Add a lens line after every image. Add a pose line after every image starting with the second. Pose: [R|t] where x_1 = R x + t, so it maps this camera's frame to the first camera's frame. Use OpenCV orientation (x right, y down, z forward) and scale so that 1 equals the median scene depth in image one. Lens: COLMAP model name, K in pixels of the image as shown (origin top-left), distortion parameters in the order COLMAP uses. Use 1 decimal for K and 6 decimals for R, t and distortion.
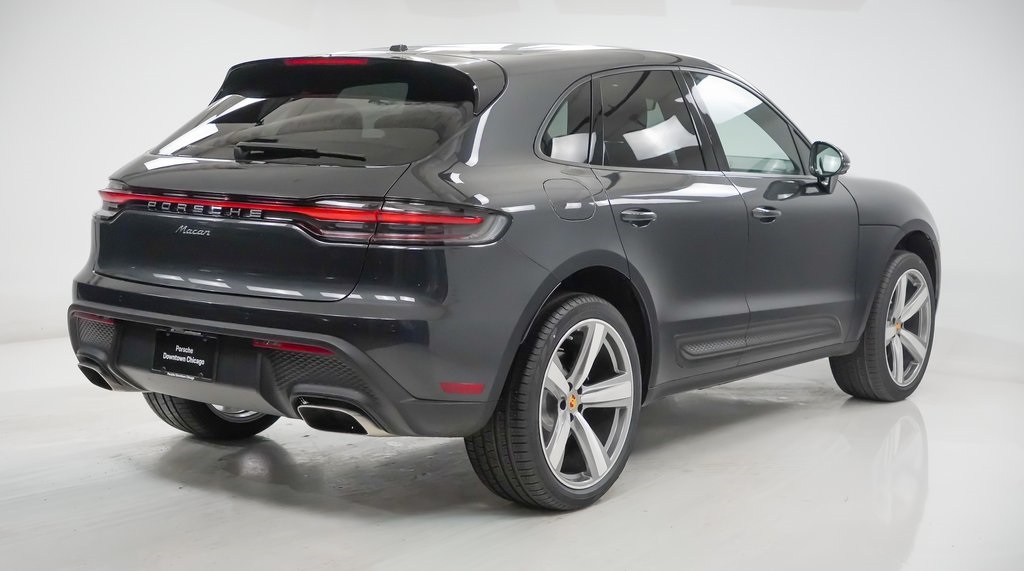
lens RADIAL K [[1441.8, 0, 511.4], [0, 1441.8, 285.4], [0, 0, 1]] dist [-0.143799, 0.000000]
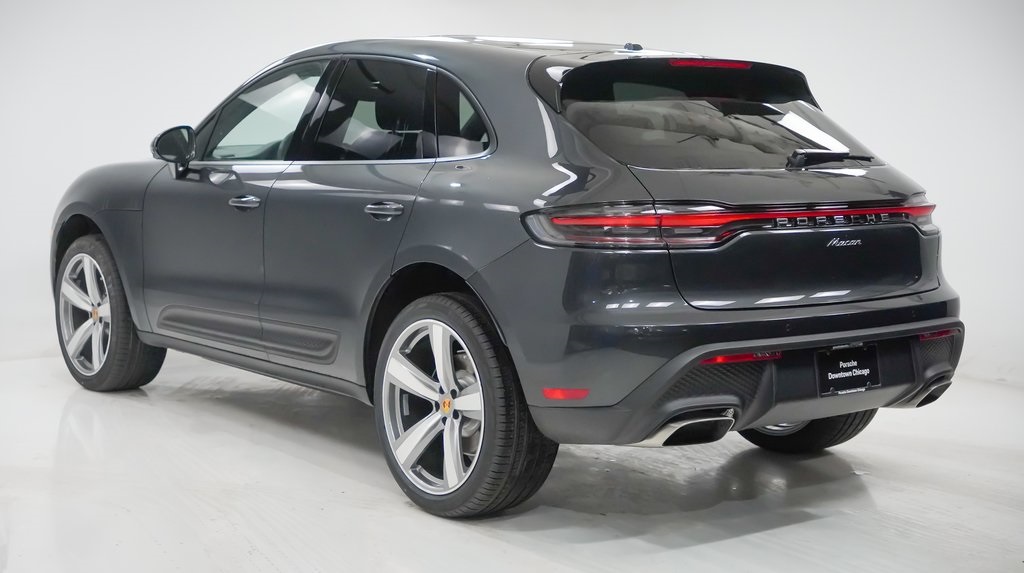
lens RADIAL K [[1542.7, 0, 511.6], [0, 1542.7, 287.0], [0, 0, 1]] dist [-0.177153, 0.000000]
pose [[0.307748, -0.121249, 0.943711, -1.273319], [0.099709, 0.990496, 0.094745, -0.128509], [-0.946229, 0.064938, 0.316912, 0.880520]]
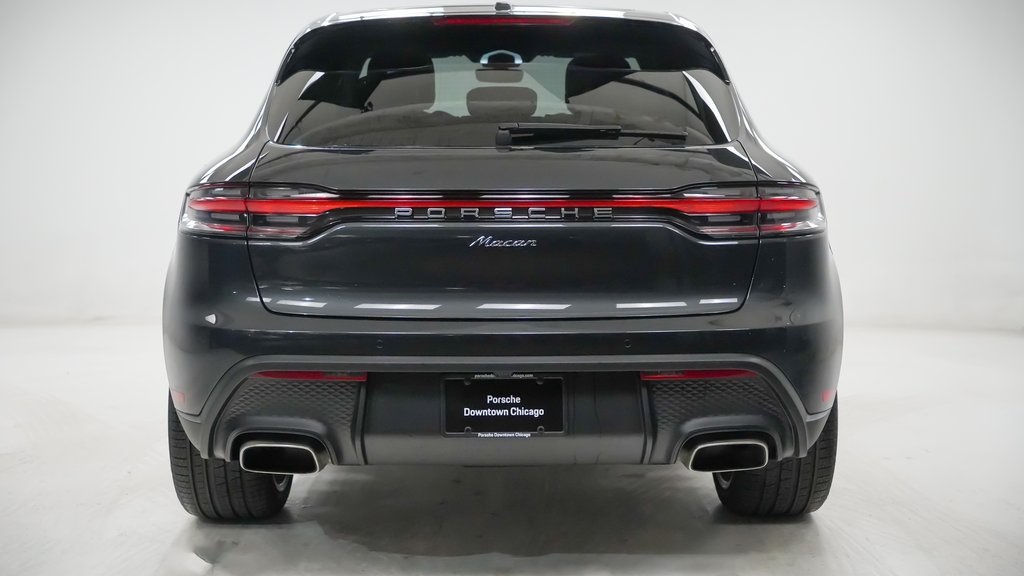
lens RADIAL K [[1283.2, 0, 514.4], [0, 1283.2, 278.6], [0, 0, 1]] dist [0.009340, 0.000000]
pose [[0.827846, -0.104894, 0.551061, -0.589357], [0.087407, 0.994483, 0.057989, -0.057415], [-0.554104, 0.000161, 0.832448, 0.430158]]
